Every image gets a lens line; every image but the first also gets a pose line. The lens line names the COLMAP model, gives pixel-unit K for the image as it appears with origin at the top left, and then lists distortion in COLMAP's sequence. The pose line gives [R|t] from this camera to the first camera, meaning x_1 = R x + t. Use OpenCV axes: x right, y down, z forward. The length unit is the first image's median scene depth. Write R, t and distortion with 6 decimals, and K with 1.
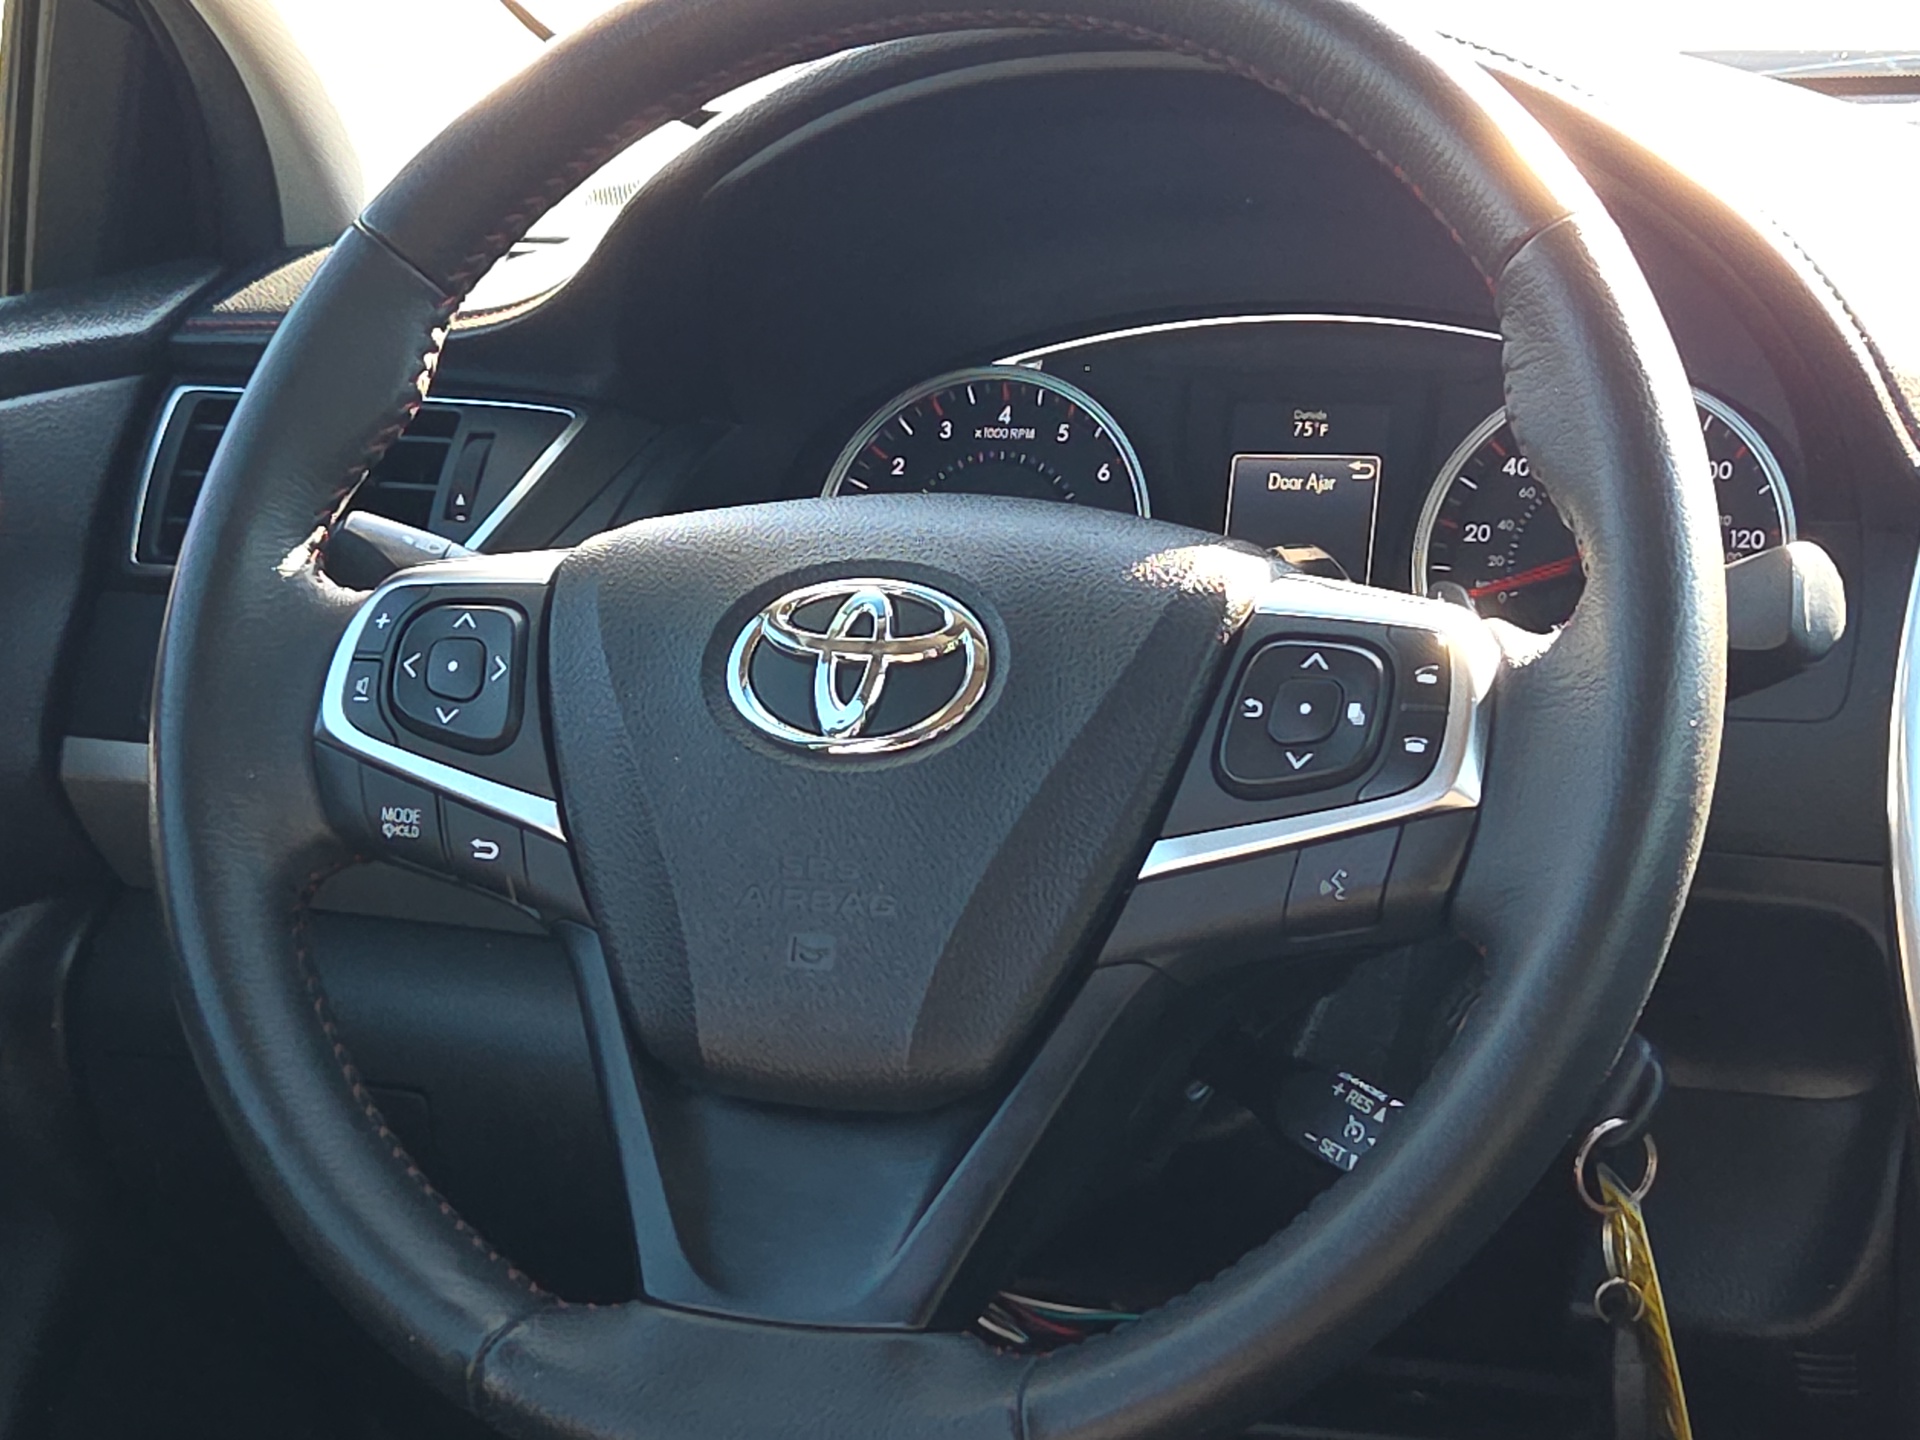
lens RADIAL K [[4136.9, 0, 977.4], [0, 4136.9, 723.6], [0, 0, 1]] dist [0.124279, 0.000000]
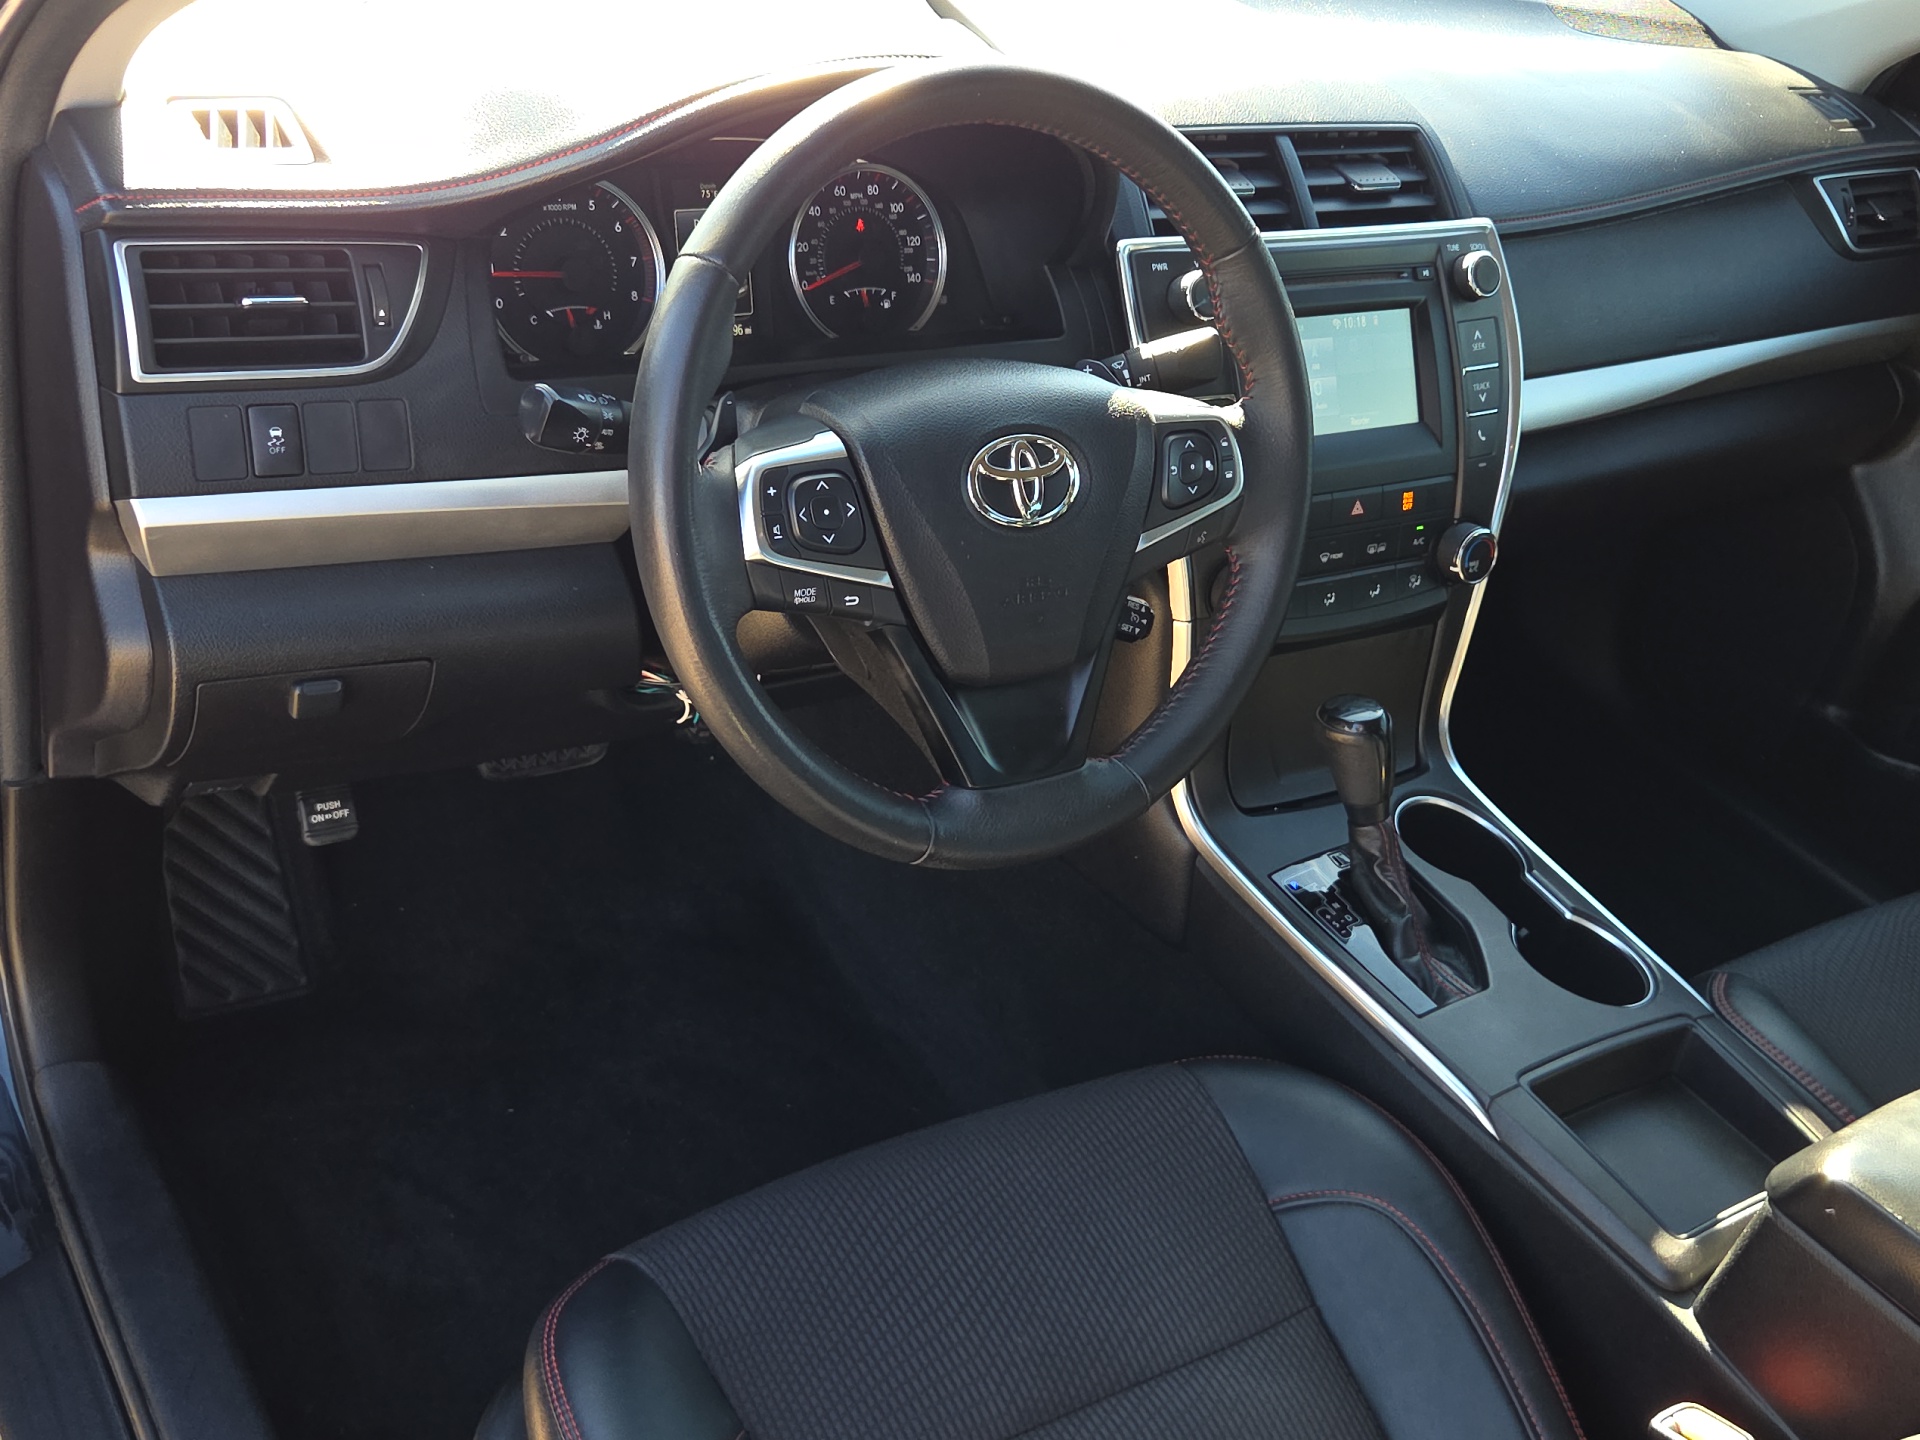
lens RADIAL K [[2024.1, 0, 965.5], [0, 2024.1, 715.3], [0, 0, 1]] dist [0.067233, 0.000000]
pose [[0.567536, -0.329113, 0.754710, -0.821070], [-0.033629, 0.906605, 0.420639, -0.321815], [-0.822662, -0.264108, 0.503463, 0.458057]]
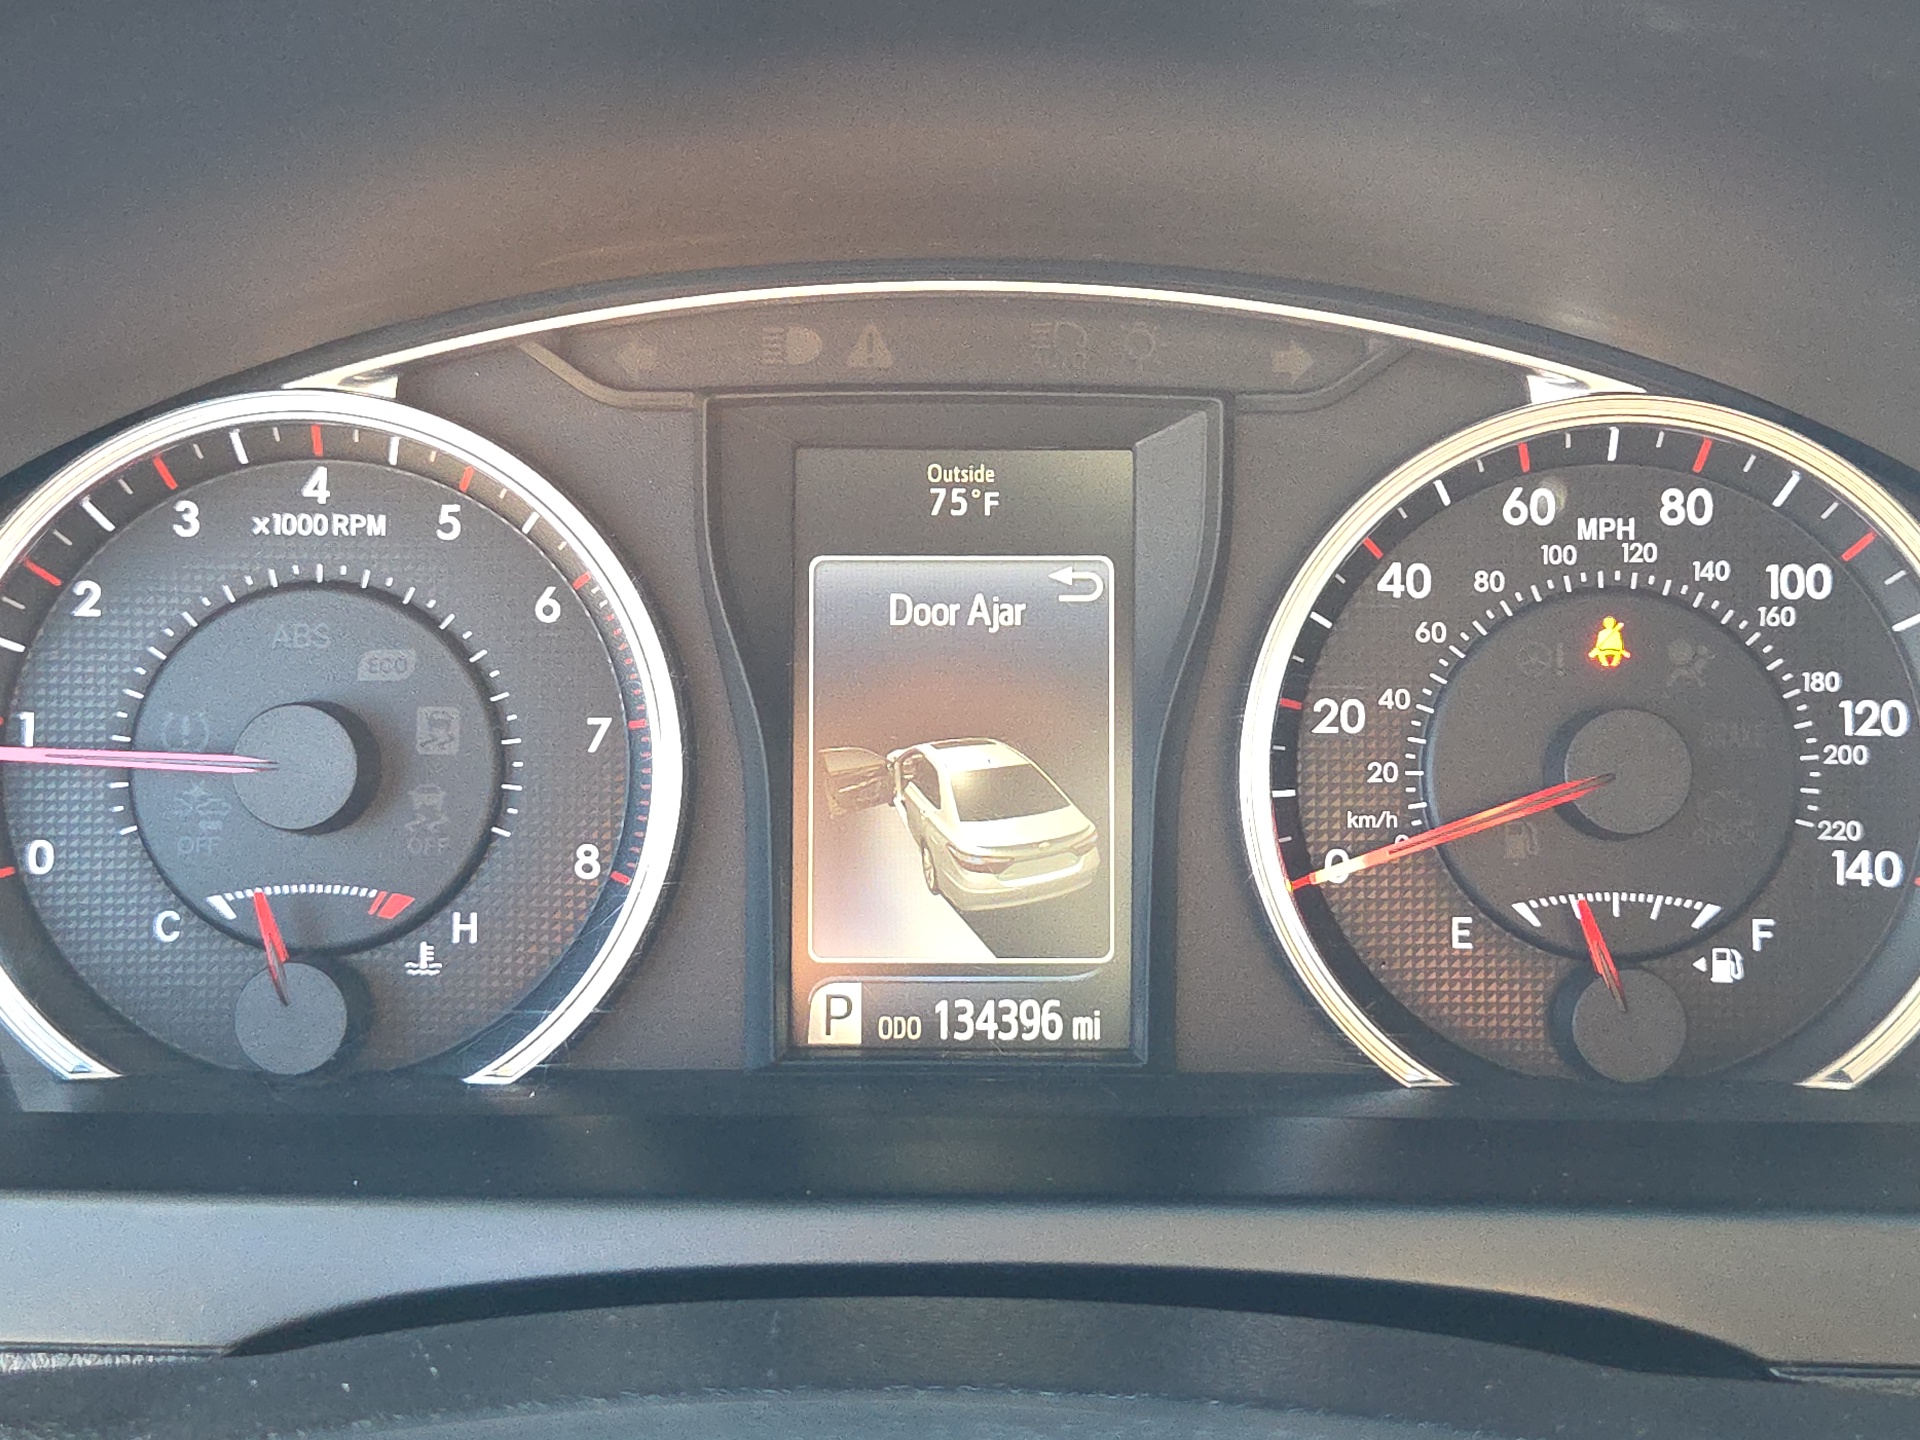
lens RADIAL K [[2788.8, 0, 977.2], [0, 2788.8, 719.2], [0, 0, 1]] dist [0.068781, 0.000000]
pose [[0.931887, -0.094803, 0.350140, -0.049992], [0.038277, 0.985555, 0.164974, -0.128246], [-0.360723, -0.140335, 0.922055, 0.866925]]
